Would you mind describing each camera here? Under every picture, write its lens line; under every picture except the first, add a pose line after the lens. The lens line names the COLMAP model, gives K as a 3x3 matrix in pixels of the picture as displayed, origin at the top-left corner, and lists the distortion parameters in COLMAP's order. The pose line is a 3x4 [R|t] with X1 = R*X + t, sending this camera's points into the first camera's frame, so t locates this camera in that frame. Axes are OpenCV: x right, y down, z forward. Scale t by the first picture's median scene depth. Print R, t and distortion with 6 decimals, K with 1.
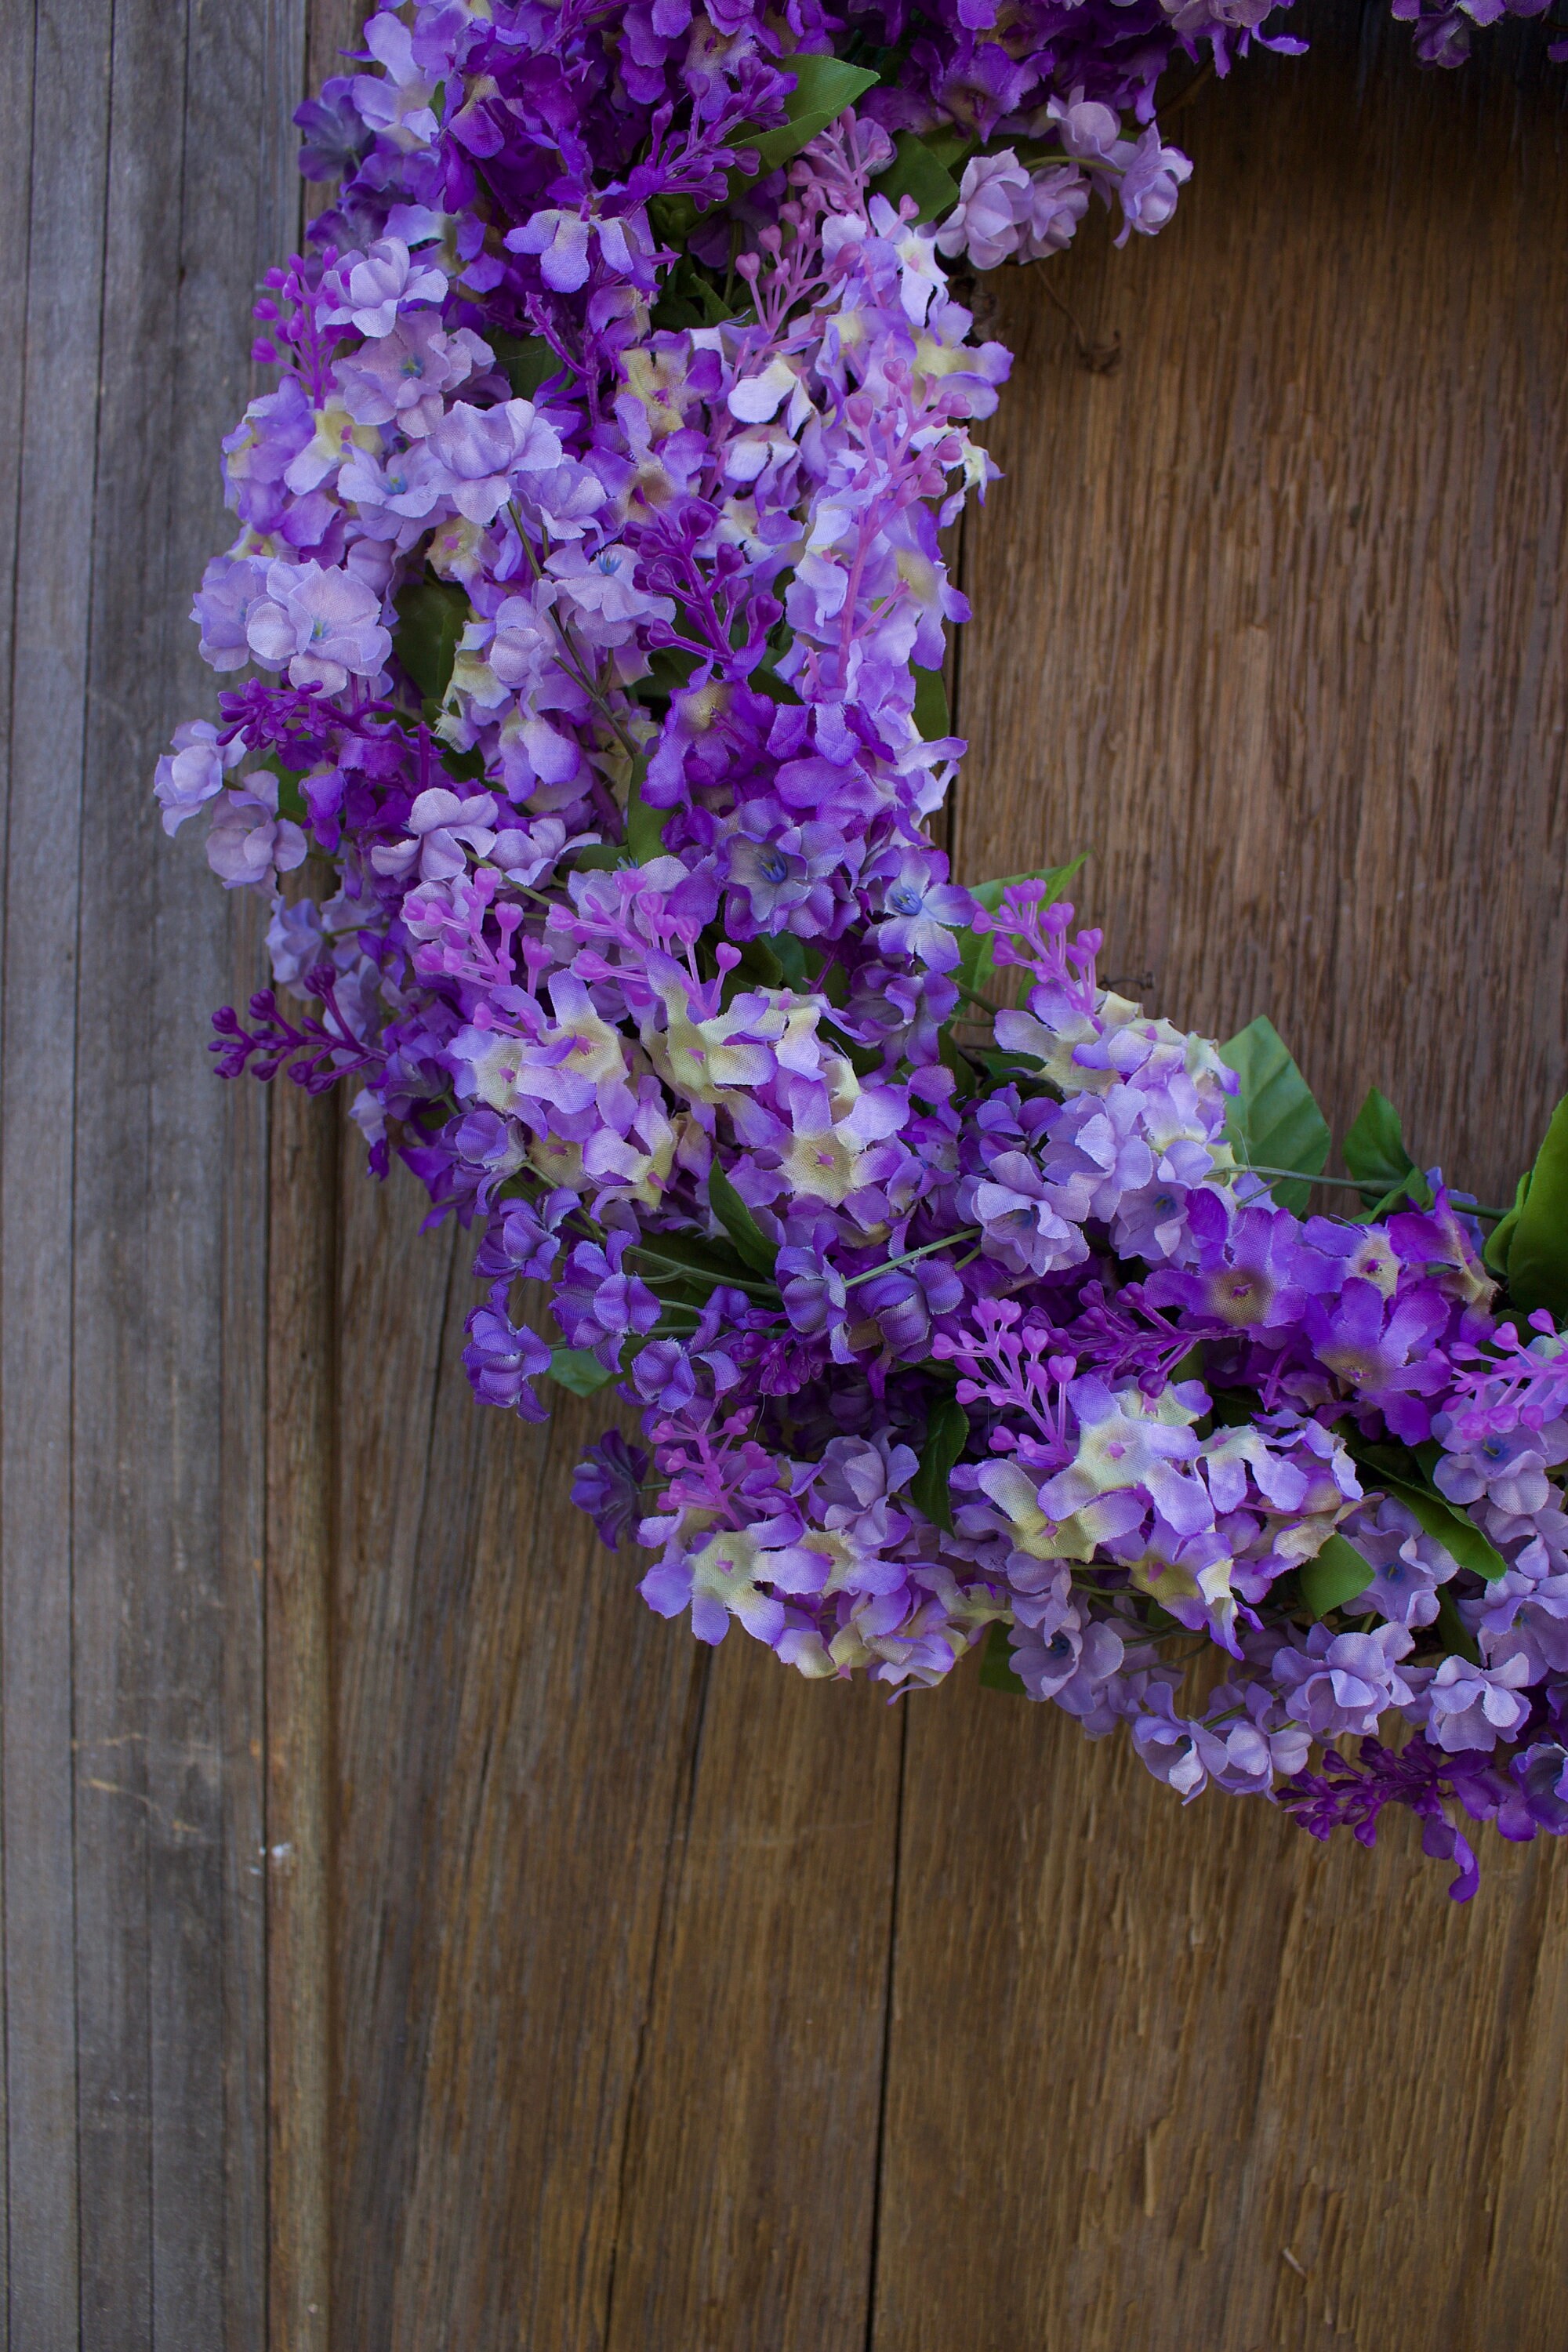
lens RADIAL K [[1884.0, 0, 747.5], [0, 1884.0, 1190.6], [0, 0, 1]] dist [-0.169159, 0.124083]
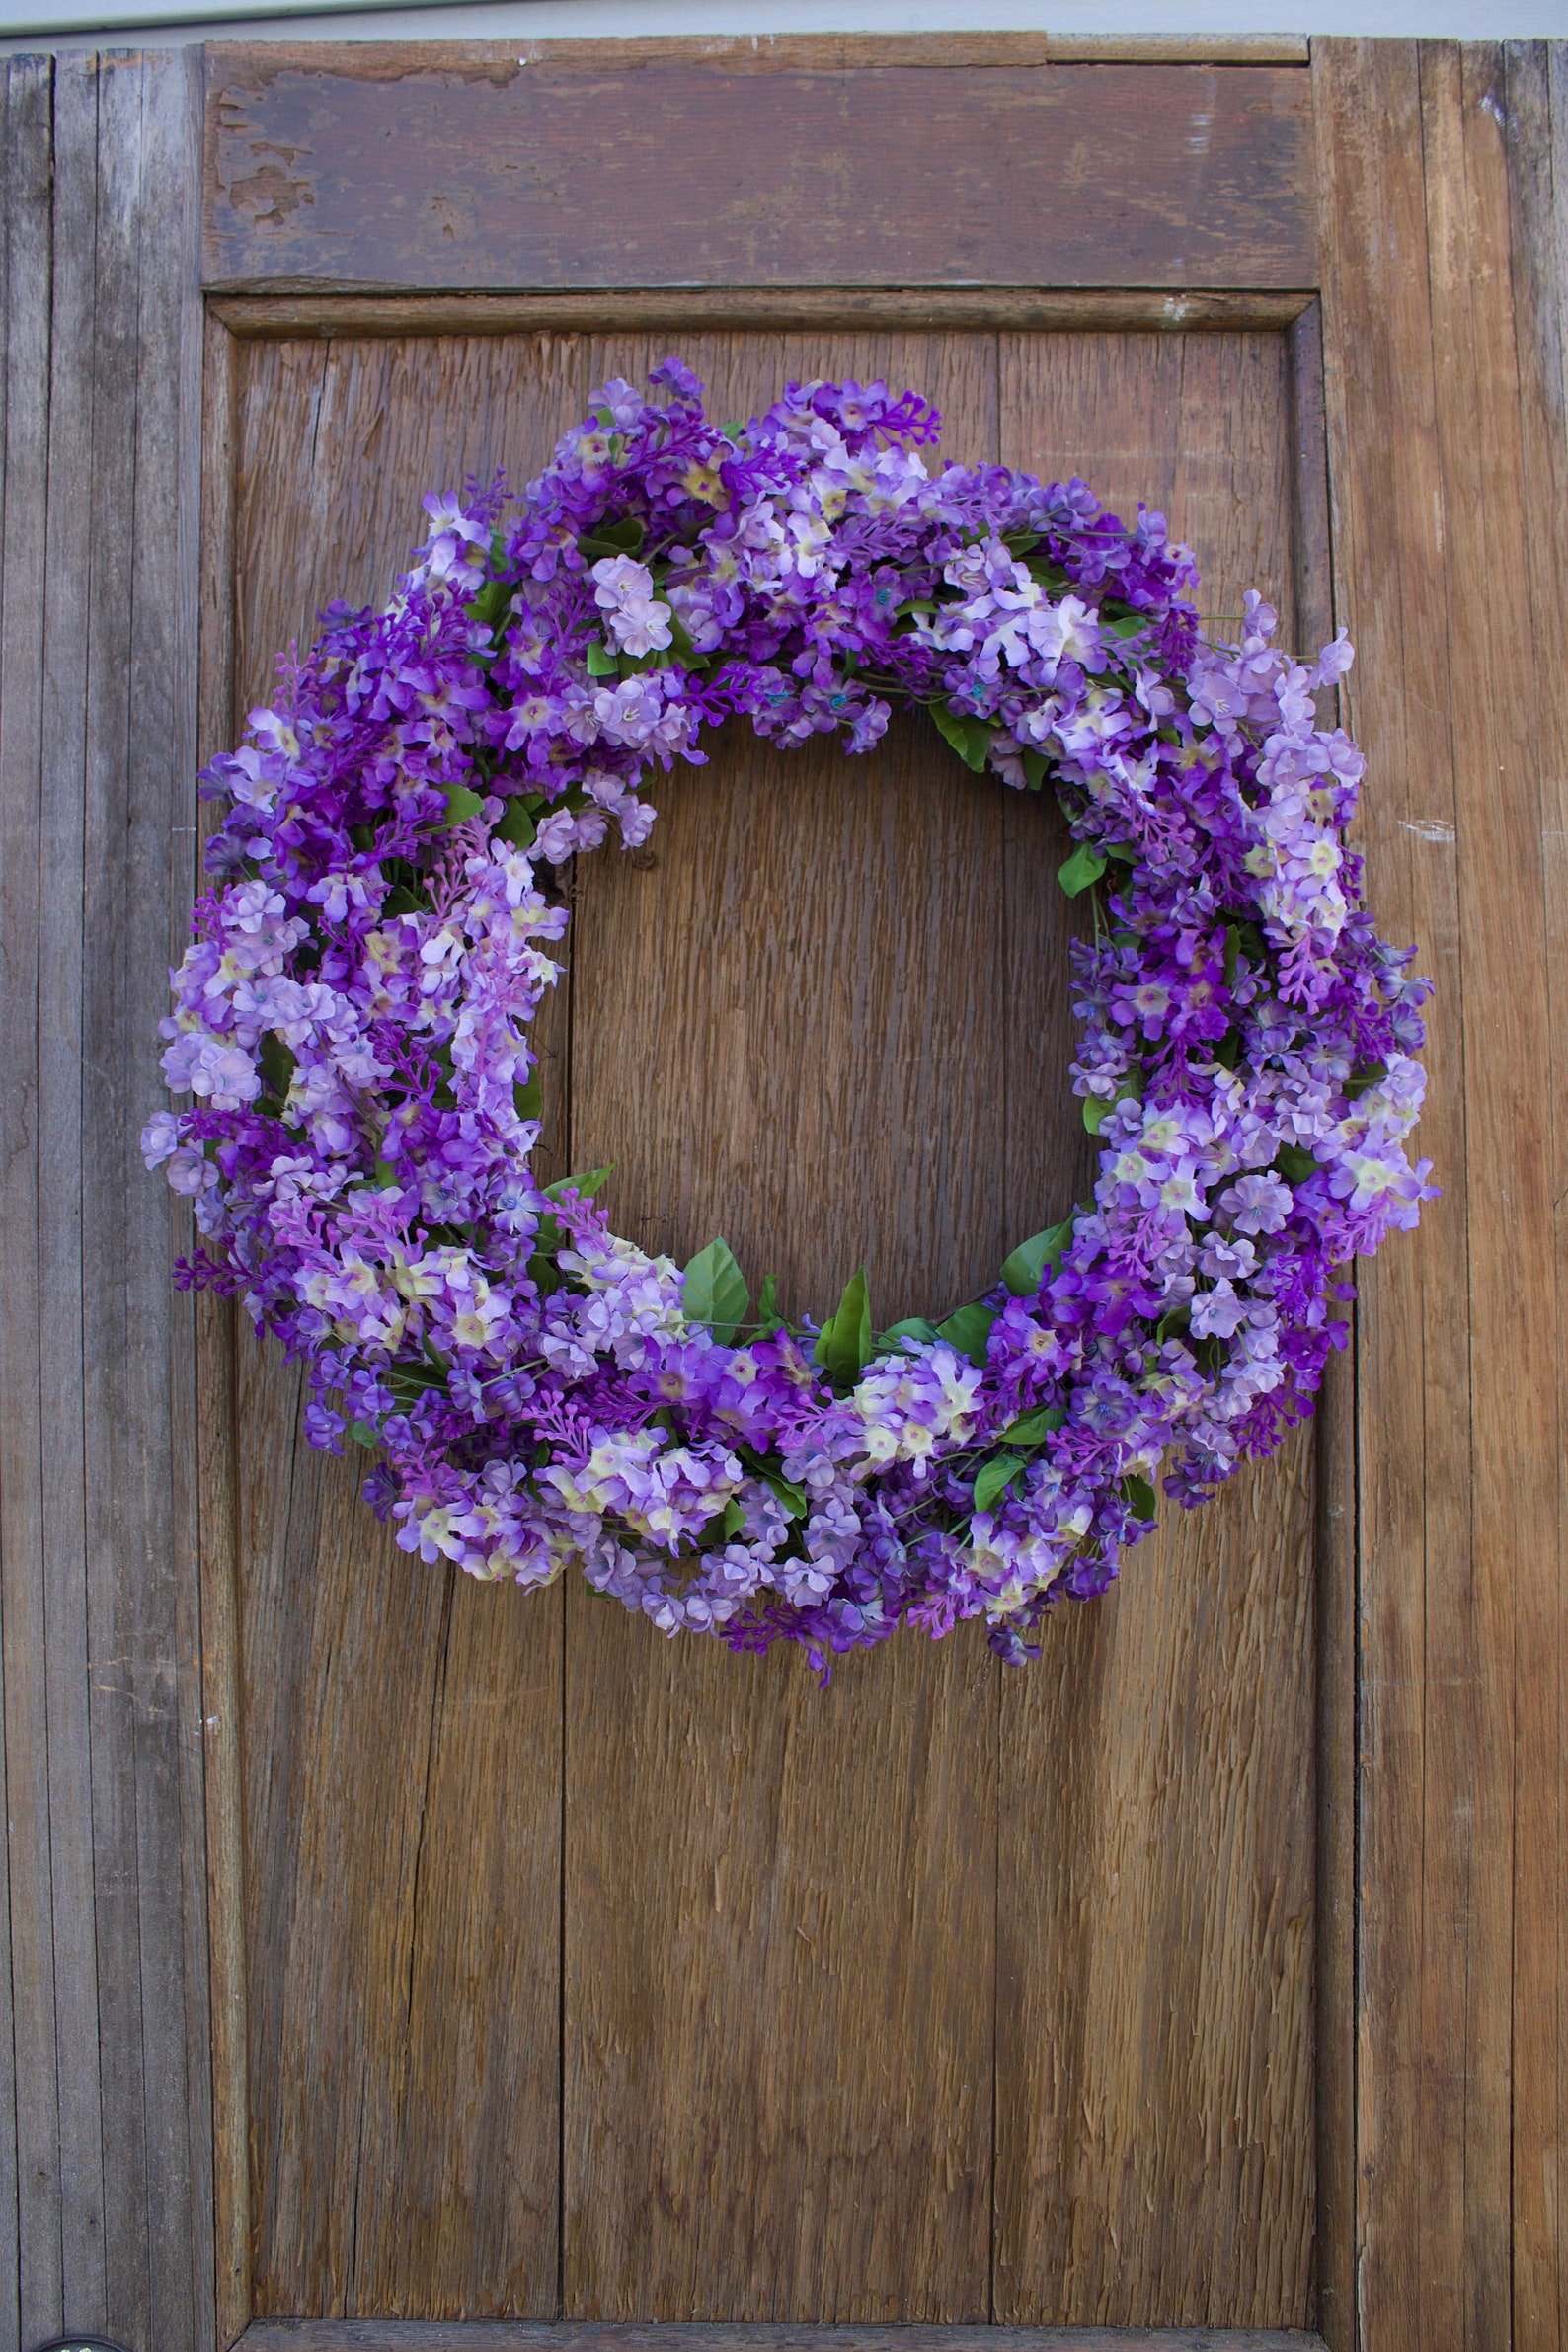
lens RADIAL K [[1884.0, 0, 747.5], [0, 1884.0, 1190.6], [0, 0, 1]] dist [-0.169159, 0.124083]
pose [[0.996873, -0.032142, 0.072183, 0.148132], [0.035439, 0.998364, -0.044873, -0.047296], [-0.070623, 0.047291, 0.996381, -0.828449]]
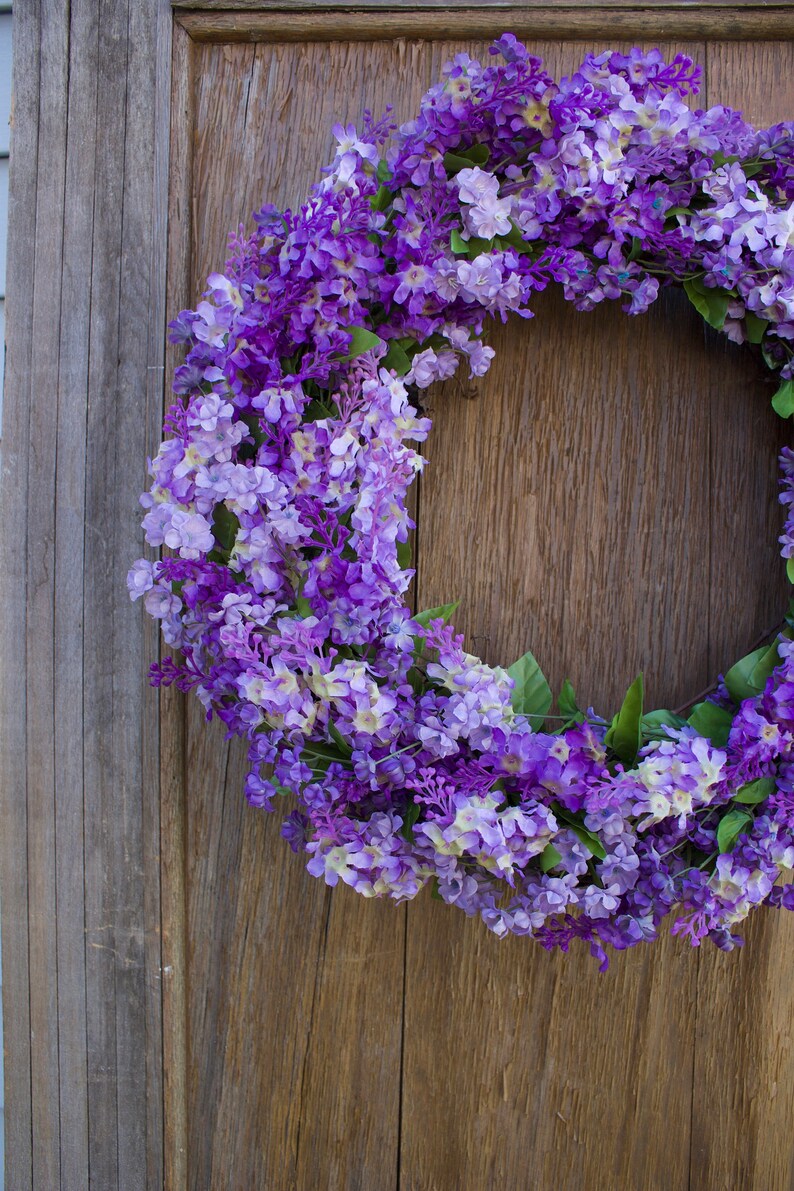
lens RADIAL K [[954.3, 0, 379.1], [0, 954.3, 606.7], [0, 0, 1]] dist [-0.171435, 0.128270]
pose [[0.999196, -0.017957, 0.035843, 0.006335], [0.019333, 0.999074, -0.038444, -0.098055], [-0.035120, 0.039106, 0.998618, -0.349487]]
